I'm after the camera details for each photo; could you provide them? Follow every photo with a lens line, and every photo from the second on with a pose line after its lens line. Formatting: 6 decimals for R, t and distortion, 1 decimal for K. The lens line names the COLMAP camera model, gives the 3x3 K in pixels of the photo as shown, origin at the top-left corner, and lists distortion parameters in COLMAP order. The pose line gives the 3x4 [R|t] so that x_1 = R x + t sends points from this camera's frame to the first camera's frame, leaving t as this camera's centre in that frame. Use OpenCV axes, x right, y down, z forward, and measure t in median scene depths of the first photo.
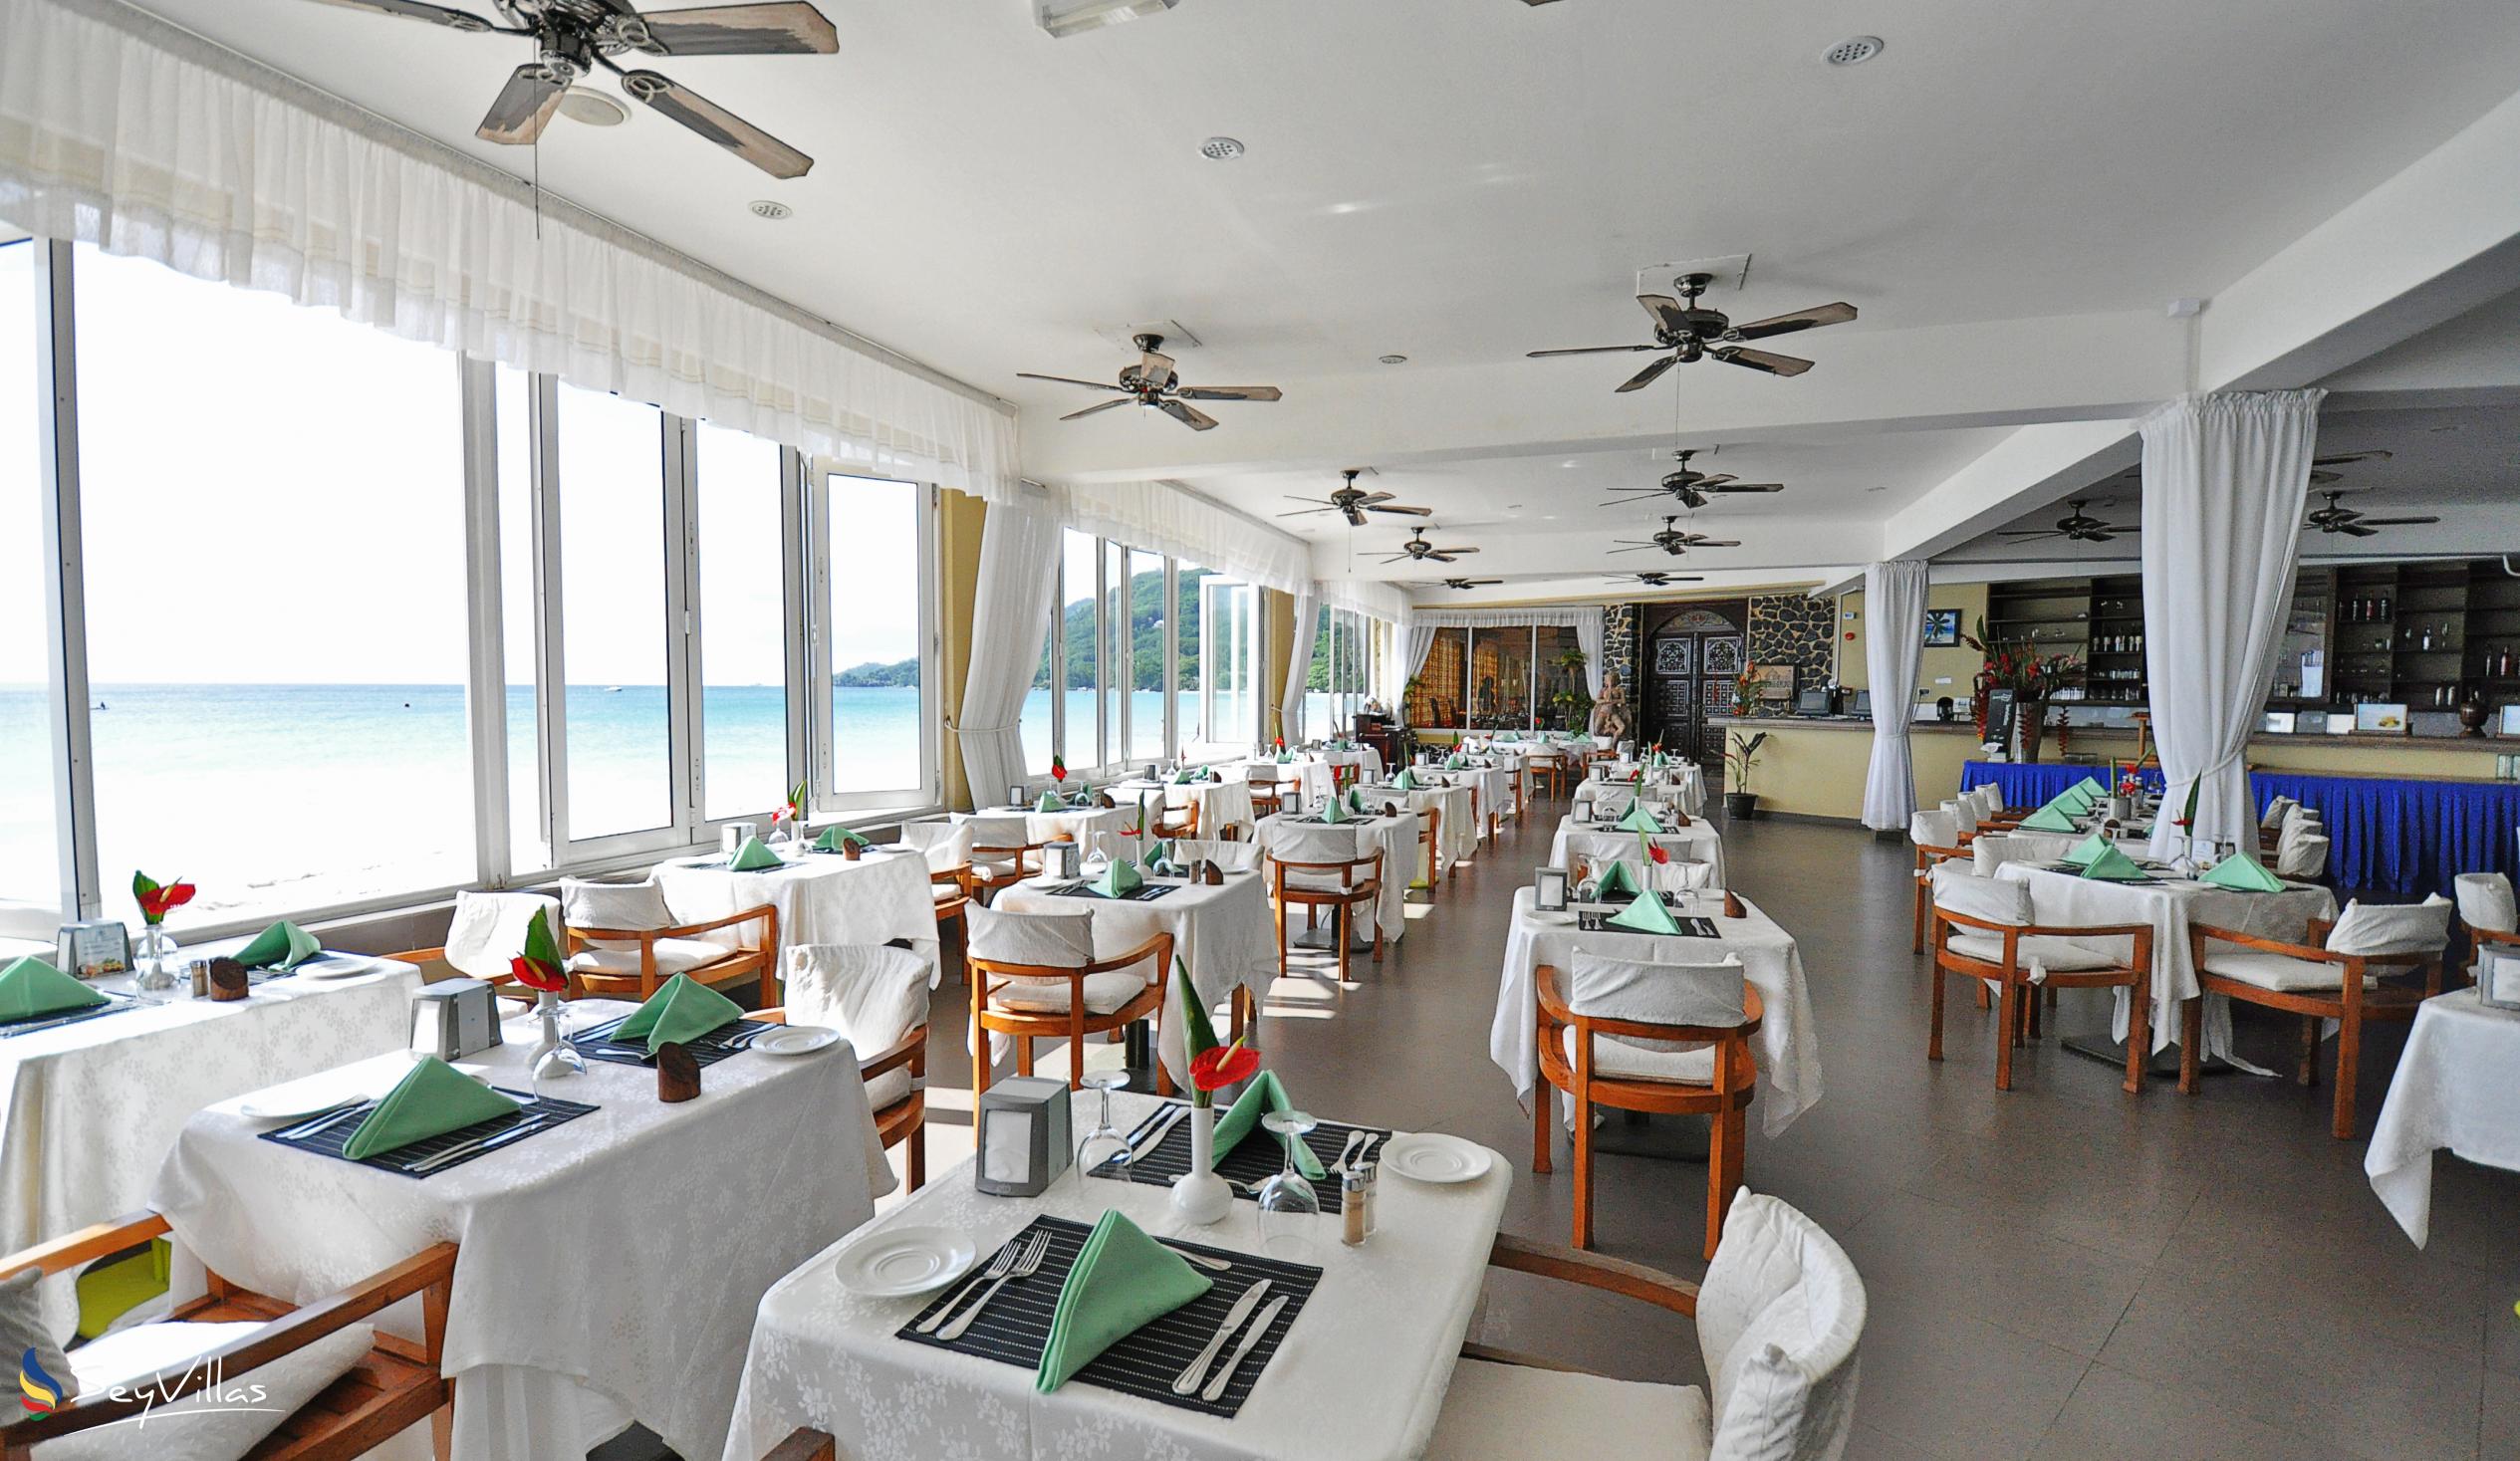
lens RADIAL K [[1198.8, 0, 1260.0], [0, 1198.8, 730.5], [0, 0, 1]] dist [0.000485, -0.029605]
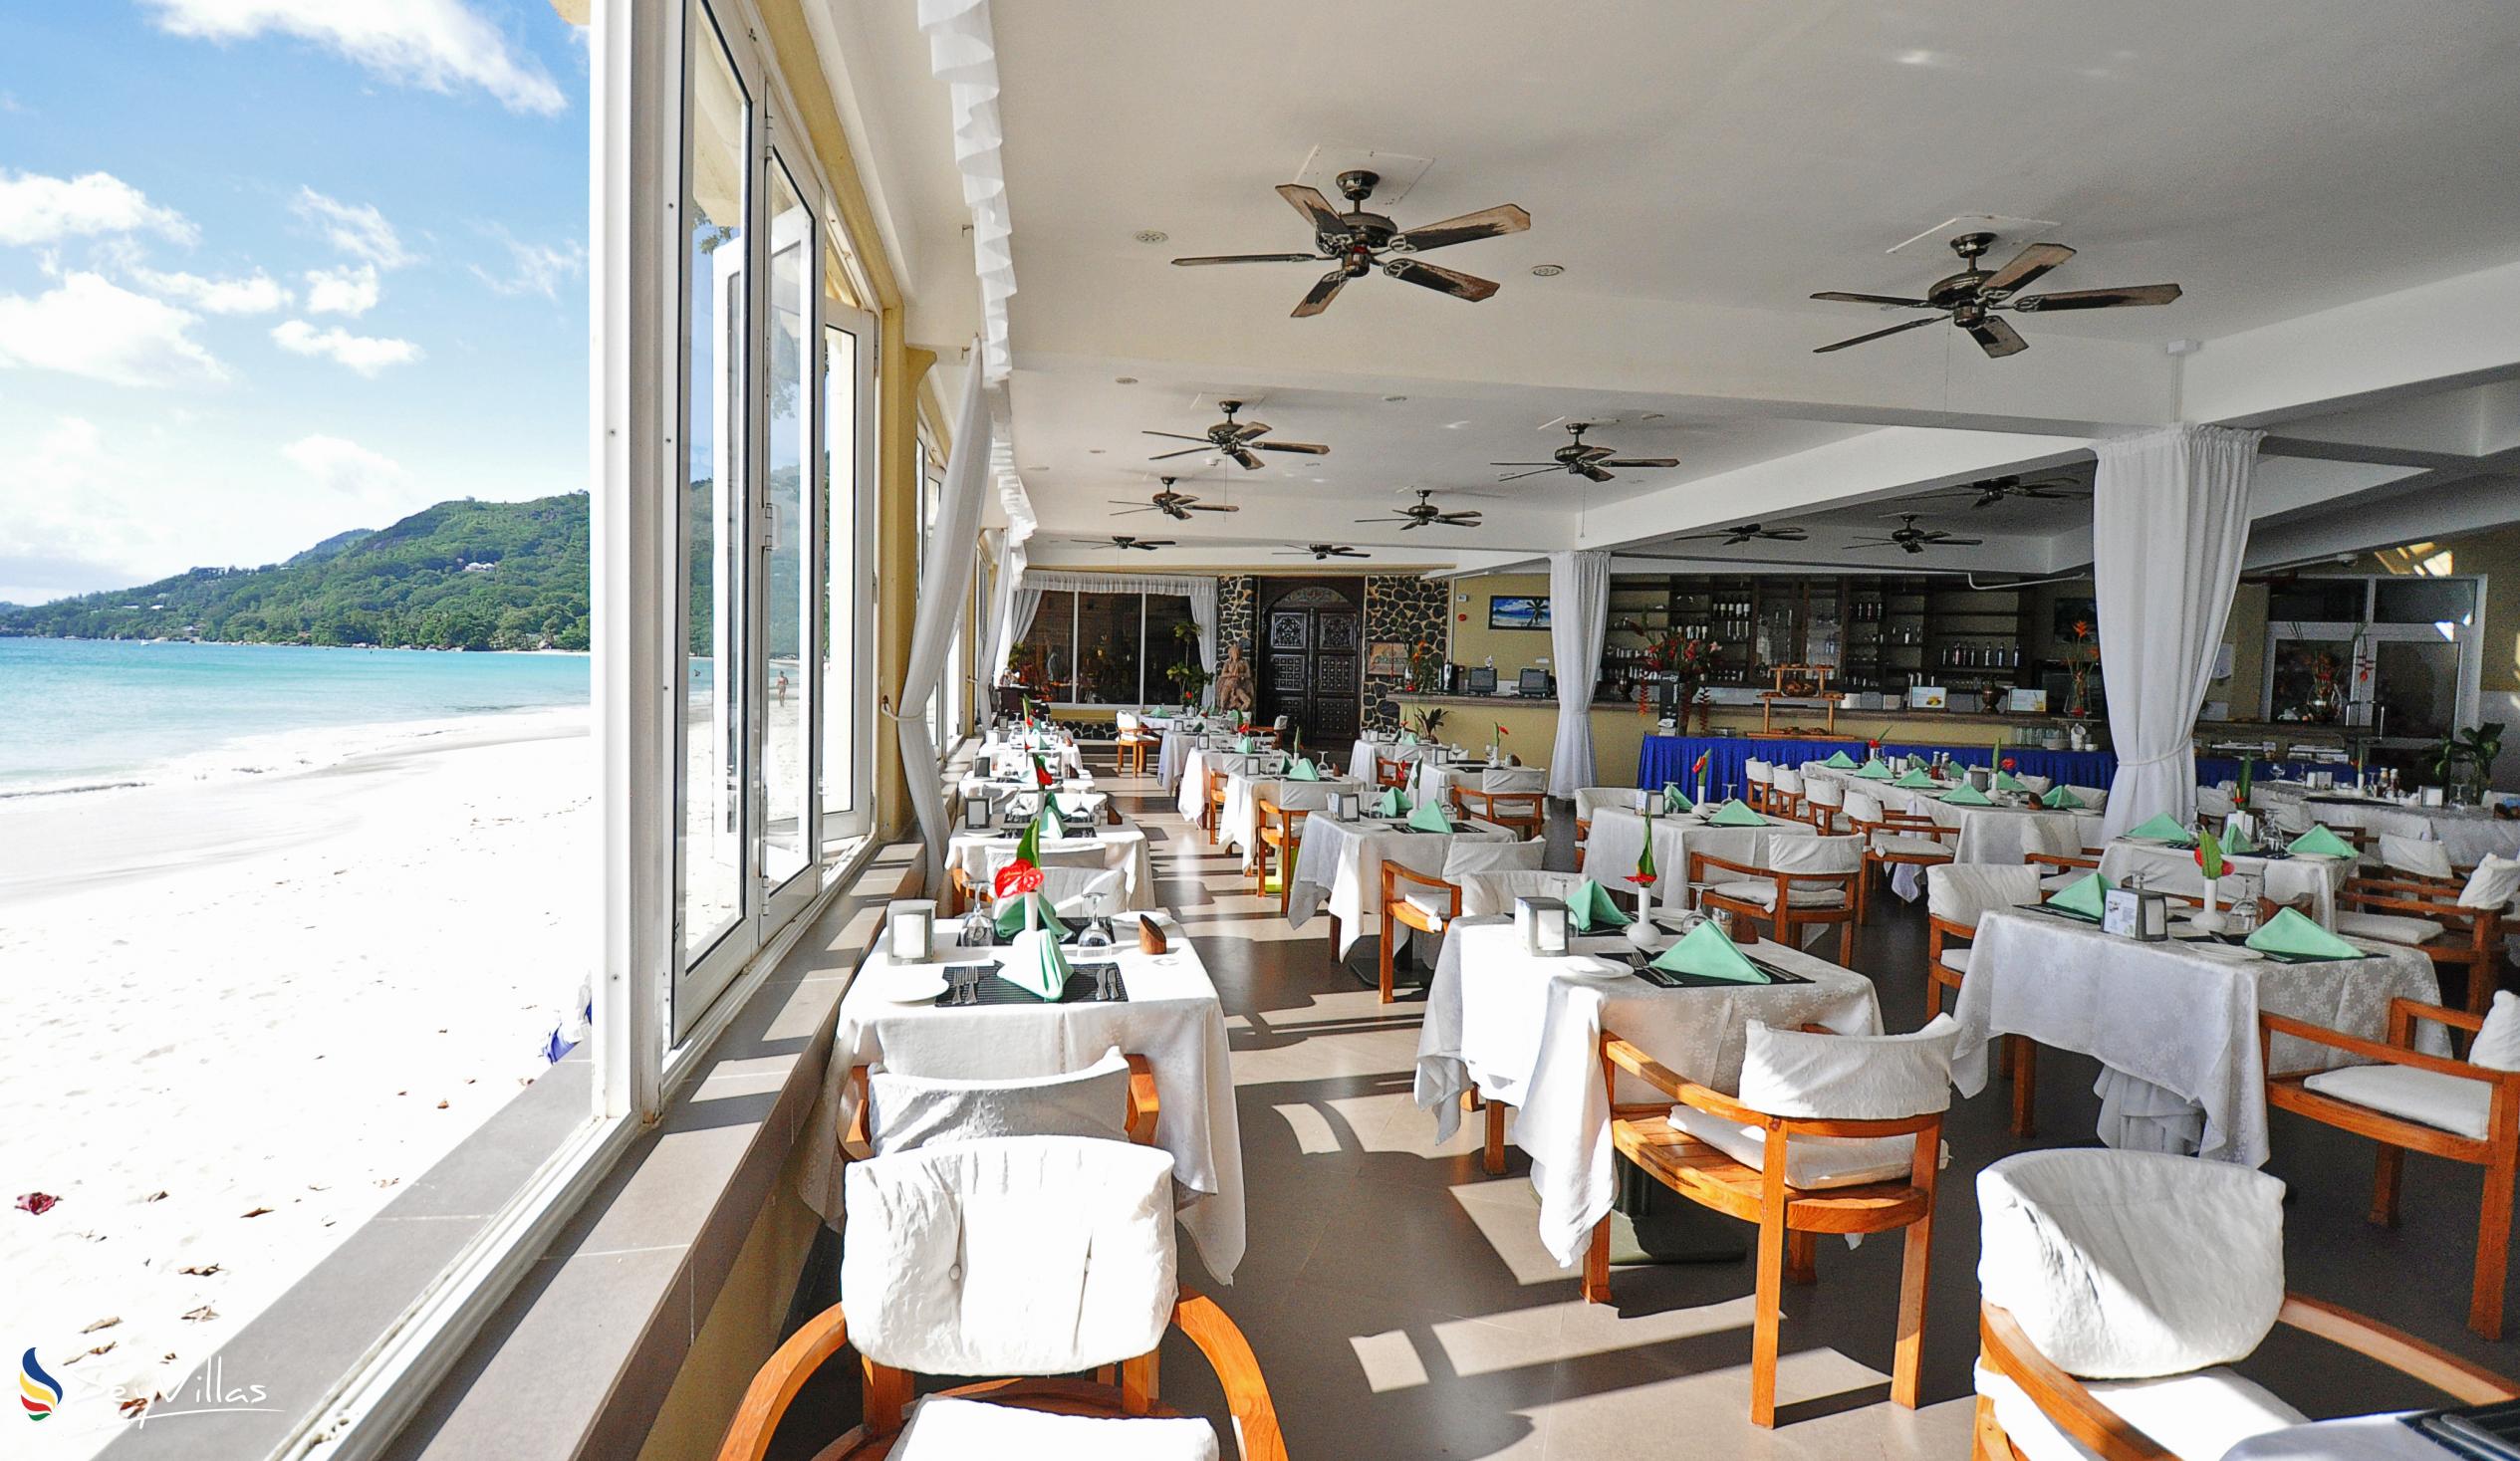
lens RADIAL K [[1198.8, 0, 1260.0], [0, 1198.8, 730.5], [0, 0, 1]] dist [0.000485, -0.029605]
pose [[0.867651, -0.011636, 0.497037, -0.199411], [-0.001976, 0.999637, 0.026852, -0.005932], [-0.497169, -0.024281, 0.867314, 0.156344]]
